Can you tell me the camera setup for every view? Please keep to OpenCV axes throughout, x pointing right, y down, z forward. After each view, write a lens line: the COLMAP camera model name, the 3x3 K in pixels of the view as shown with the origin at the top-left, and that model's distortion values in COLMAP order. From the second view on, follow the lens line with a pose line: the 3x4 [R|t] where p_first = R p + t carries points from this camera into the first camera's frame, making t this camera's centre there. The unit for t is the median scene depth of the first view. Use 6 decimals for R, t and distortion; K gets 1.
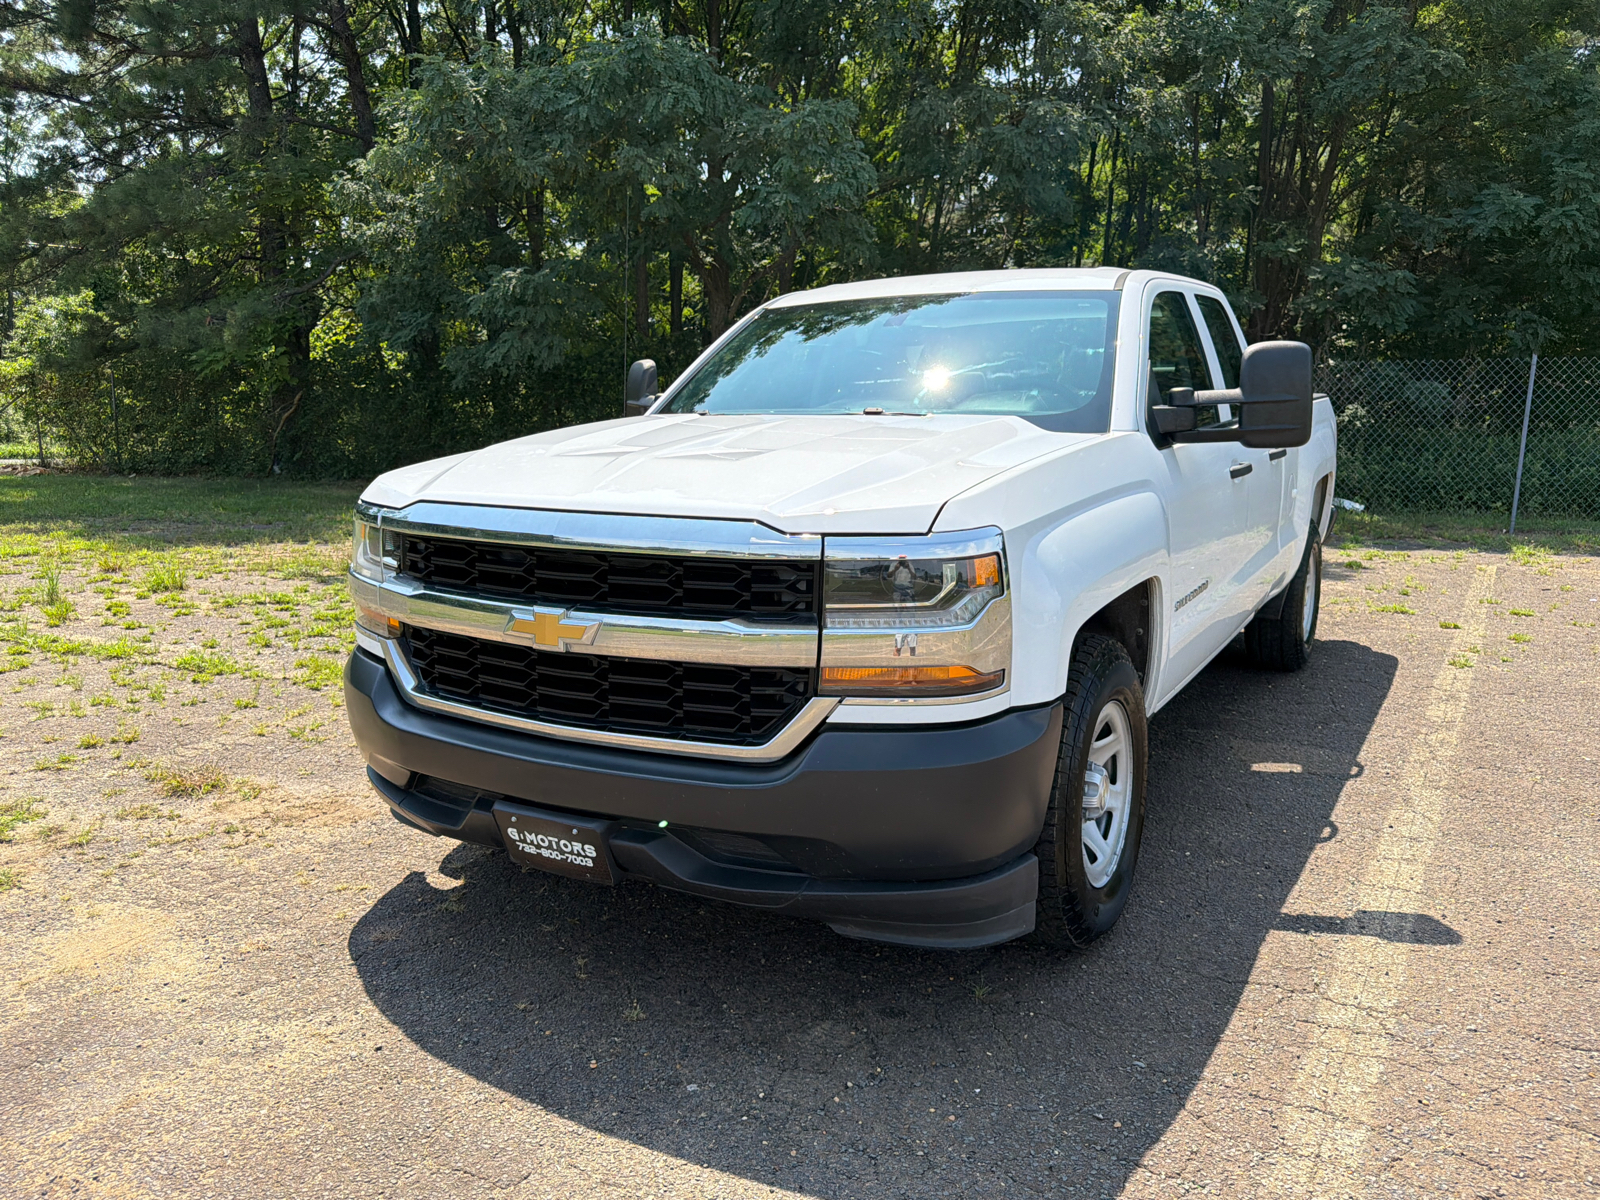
lens RADIAL K [[1205.5, 0, 804.2], [0, 1205.5, 601.5], [0, 0, 1]] dist [-0.002961, -0.004619]
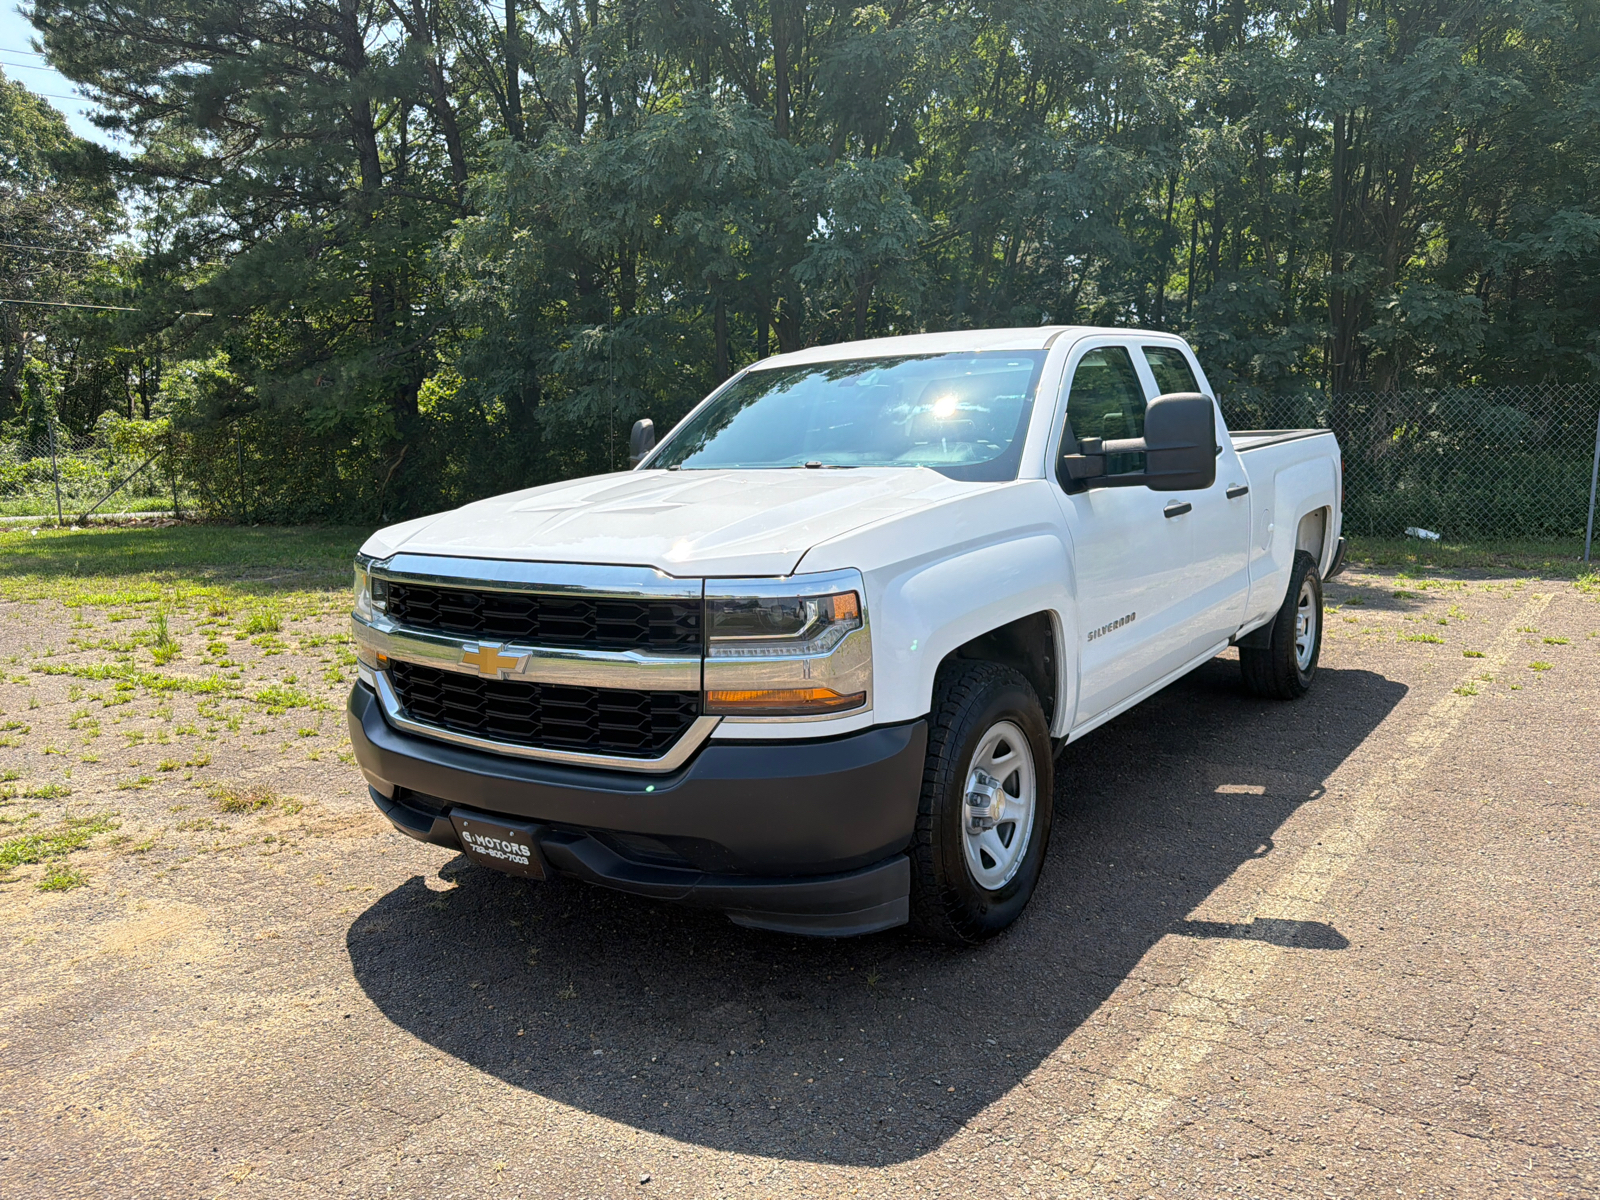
lens RADIAL K [[1191.8, 0, 795.5], [0, 1191.8, 597.6], [0, 0, 1]] dist [0.007838, -0.016640]
pose [[0.995706, -0.012561, -0.091716, 0.160202], [0.009455, 0.999370, -0.034221, 0.003585], [0.092088, 0.033207, 0.995197, -0.112800]]
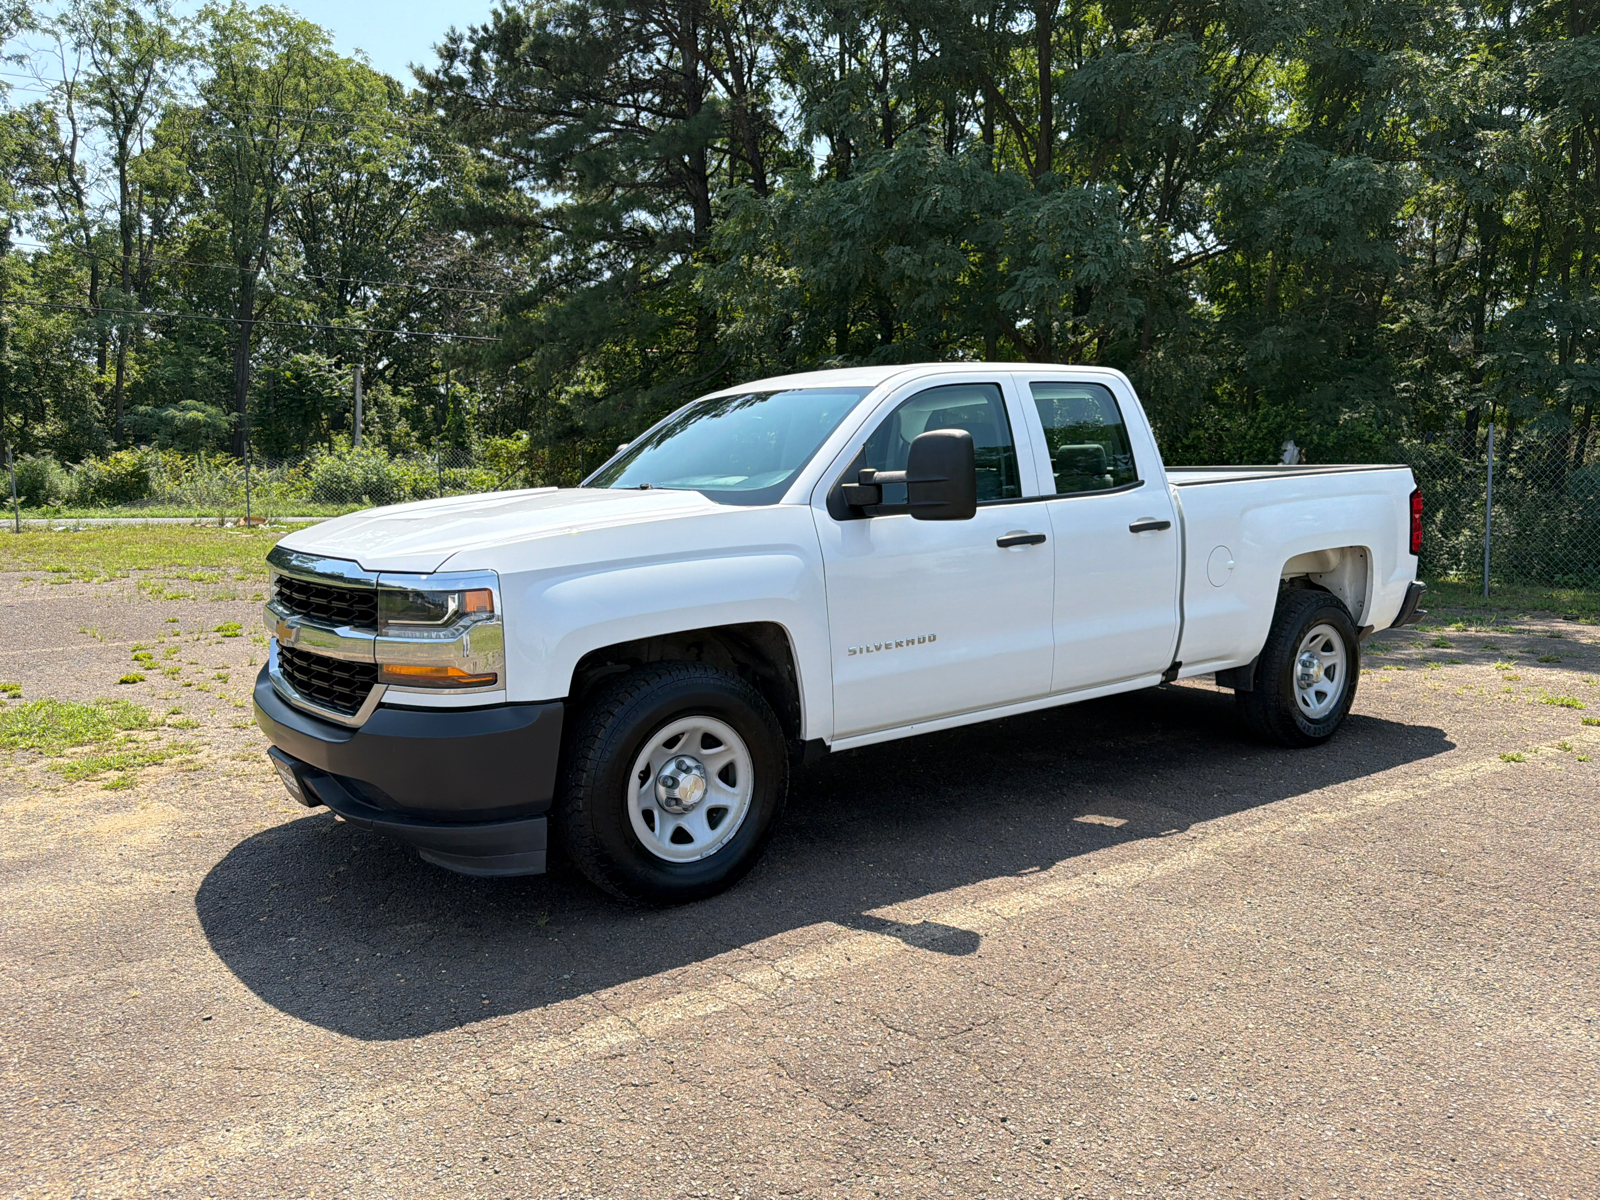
lens RADIAL K [[1167.1, 0, 799.5], [0, 1167.1, 624.5], [0, 0, 1]] dist [-0.000026, -0.004645]
pose [[0.924961, 0.047959, -0.377023, 0.776850], [-0.060432, 0.997945, -0.021315, 0.005468], [0.375226, 0.042500, 0.925958, -0.092679]]
